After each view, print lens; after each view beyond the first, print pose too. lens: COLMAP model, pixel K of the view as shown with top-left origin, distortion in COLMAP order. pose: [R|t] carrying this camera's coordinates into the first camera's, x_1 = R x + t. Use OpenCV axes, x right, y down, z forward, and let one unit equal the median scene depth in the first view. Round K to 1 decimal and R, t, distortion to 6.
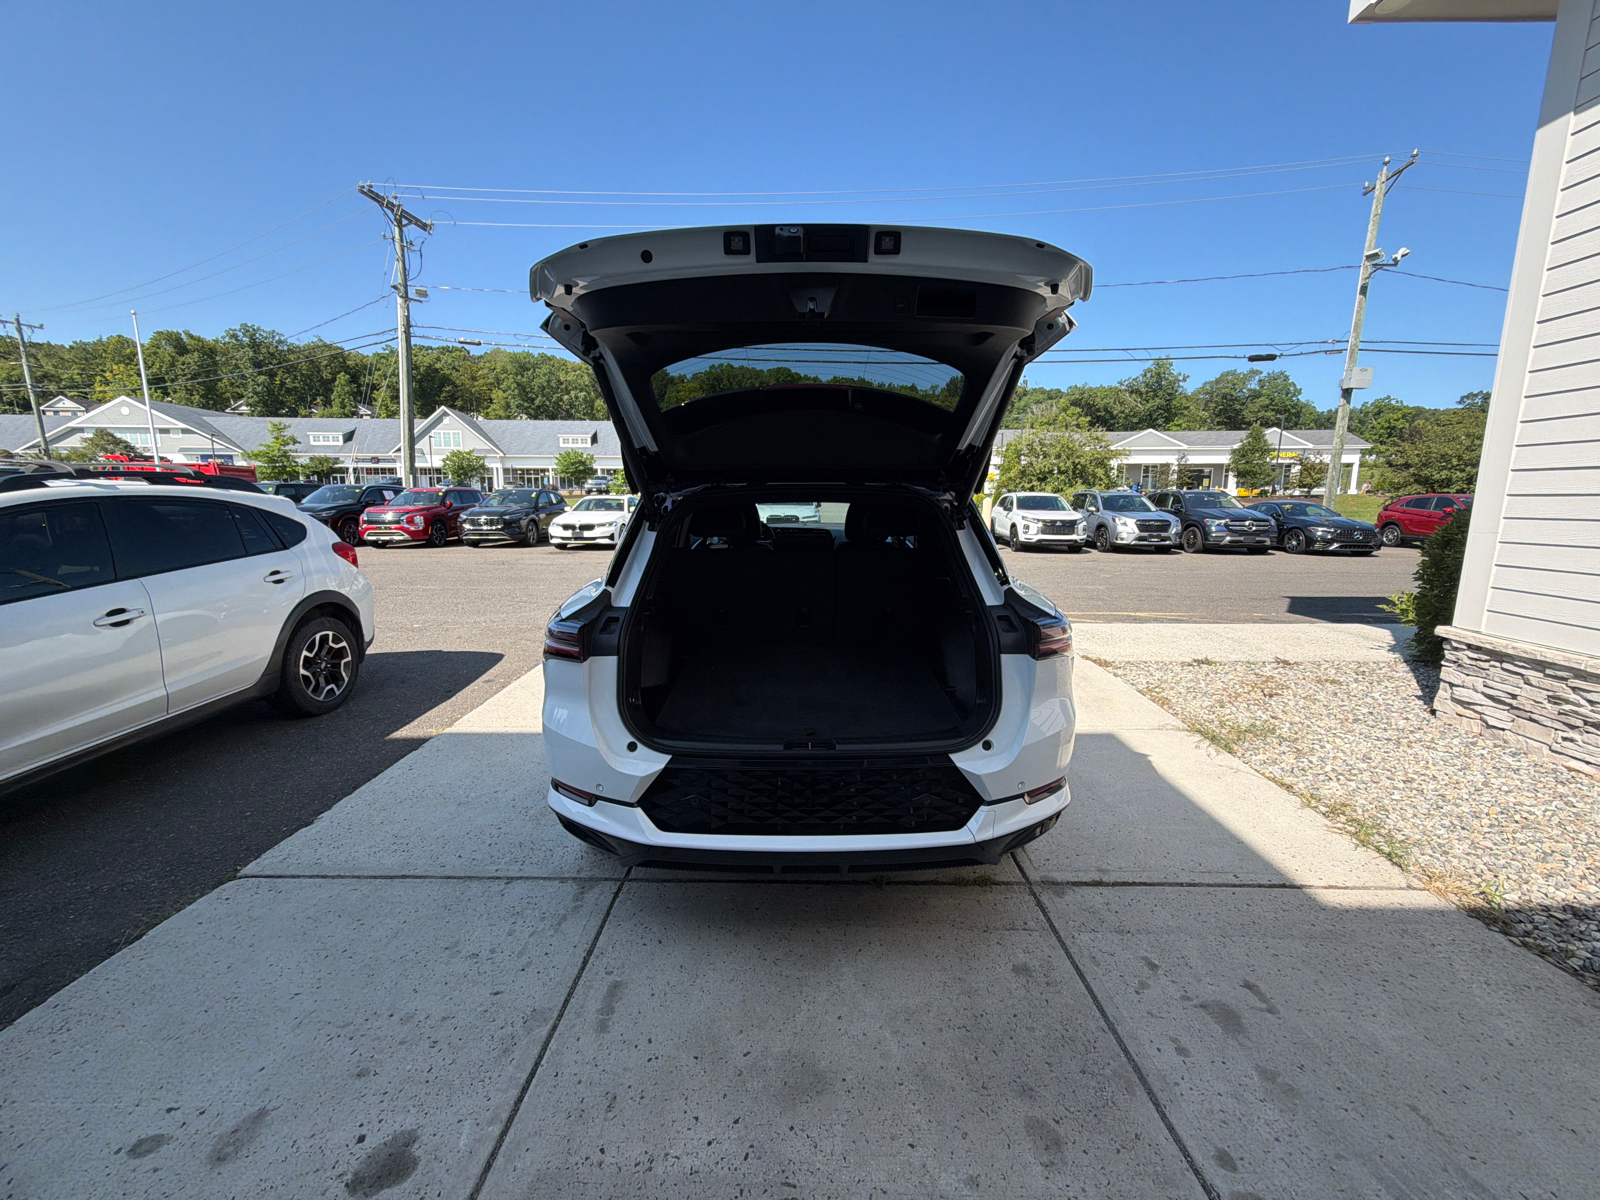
lens RADIAL K [[635.0, 0, 799.0], [0, 635.0, 603.5], [0, 0, 1]] dist [0.001299, -0.000597]
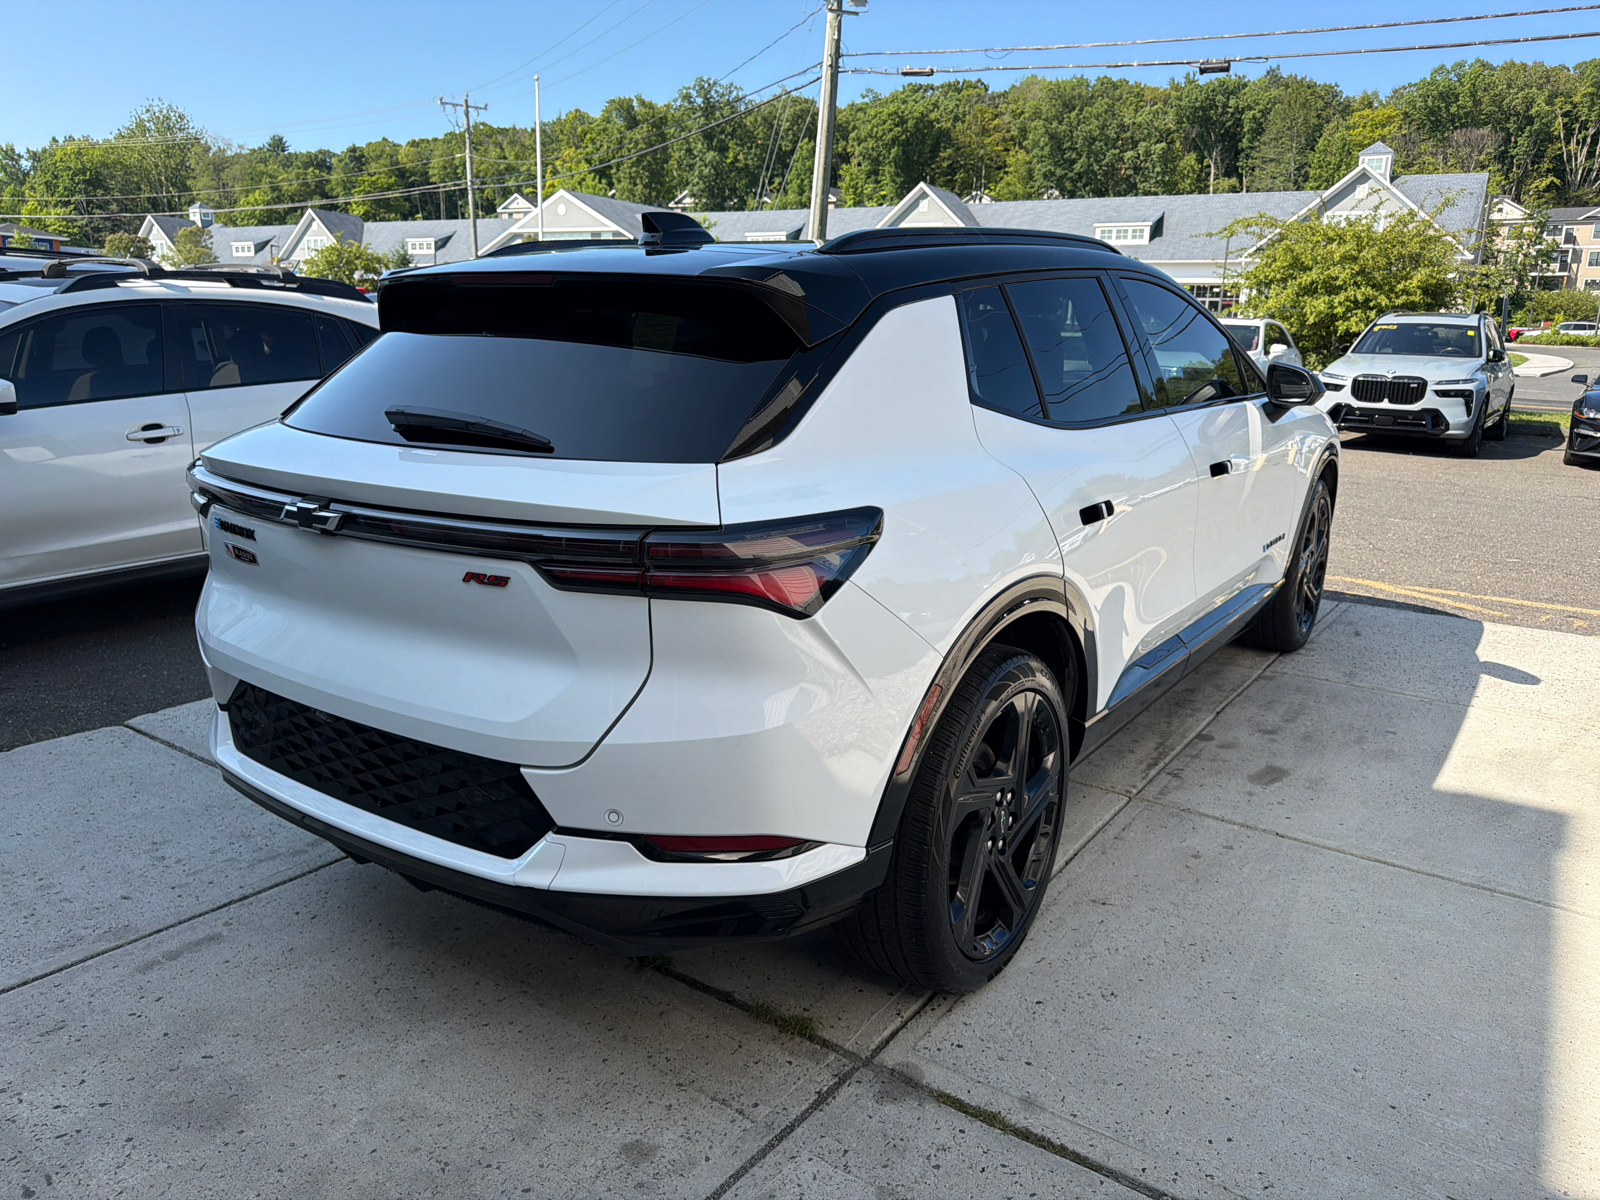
lens RADIAL K [[1137.2, 0, 800.4], [0, 1137.2, 606.1], [0, 0, 1]] dist [0.012946, -0.017951]
pose [[0.817346, 0.154913, -0.554930, 0.113489], [-0.118423, 0.987780, 0.101323, -0.001644], [0.563845, -0.017099, 0.825704, 0.031527]]
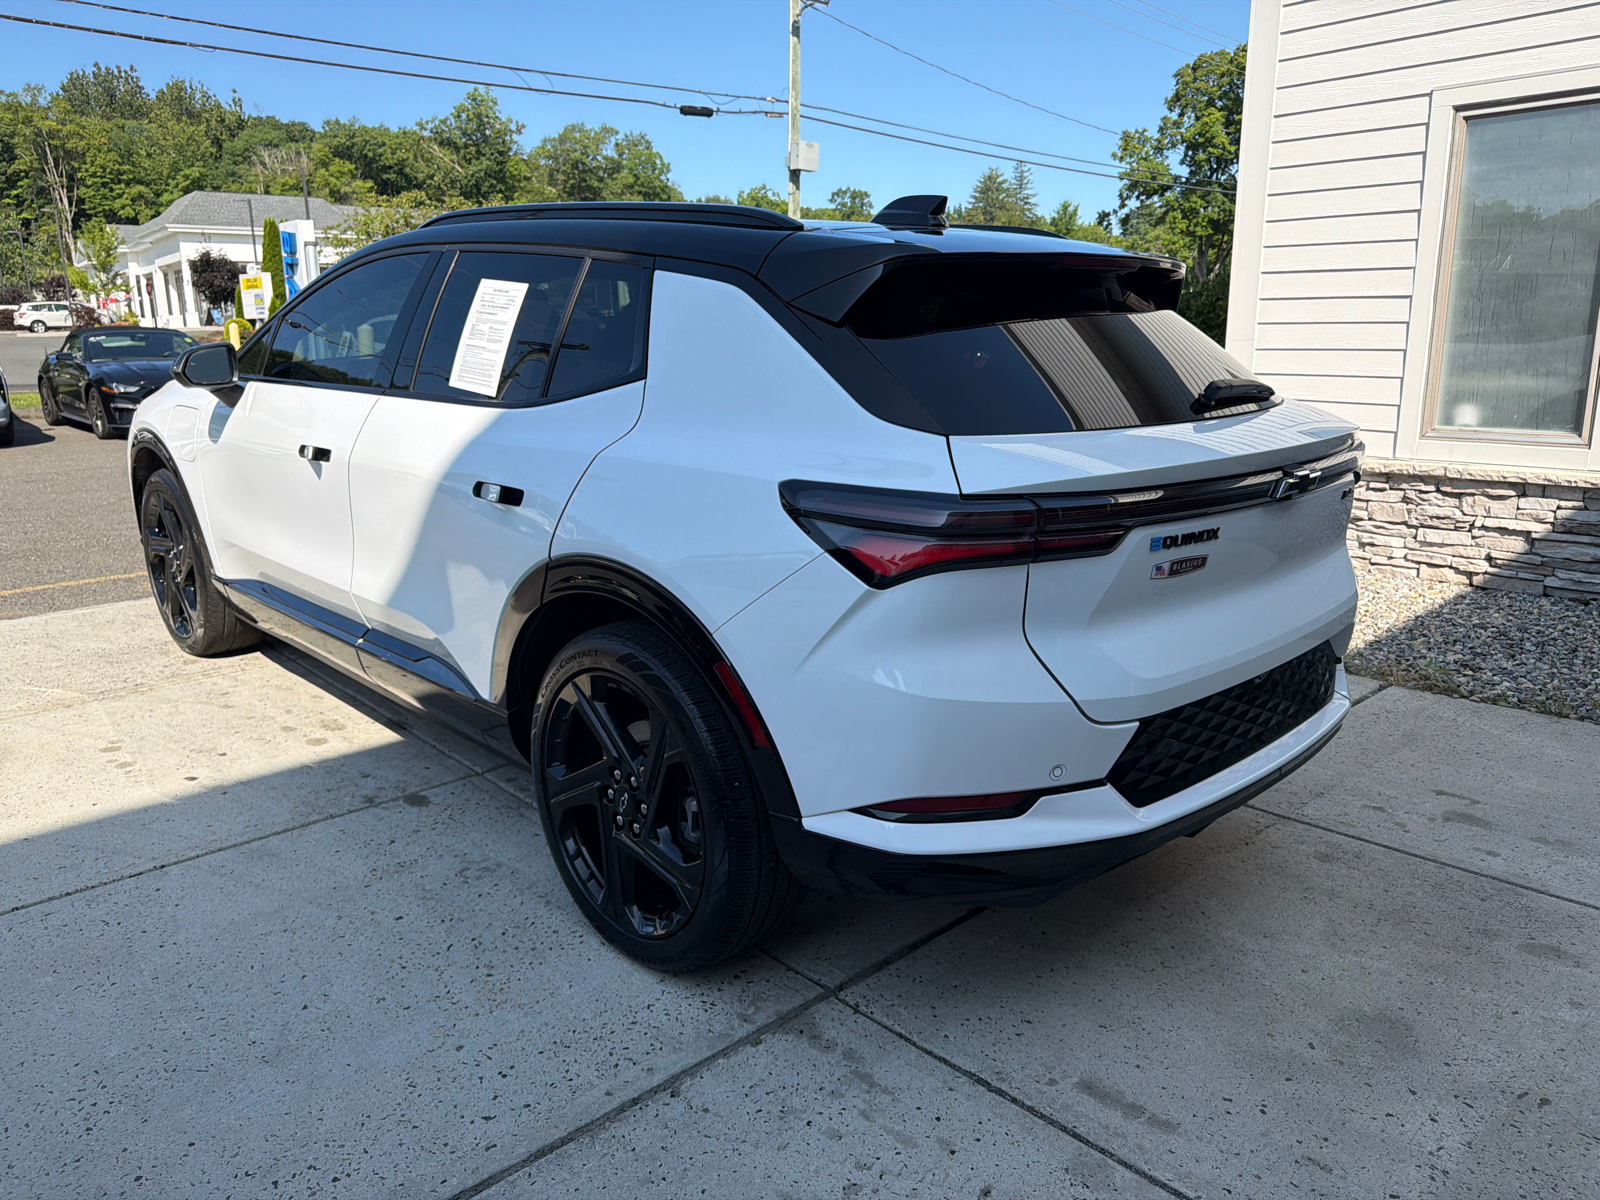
lens RADIAL K [[1137.2, 0, 804.2], [0, 1137.2, 609.6], [0, 0, 1]] dist [0.012946, -0.017951]
pose [[0.717957, -0.174505, 0.673859, -0.130536], [0.122481, 0.984632, 0.124488, -0.001622], [-0.685227, -0.006842, 0.728297, 0.045649]]
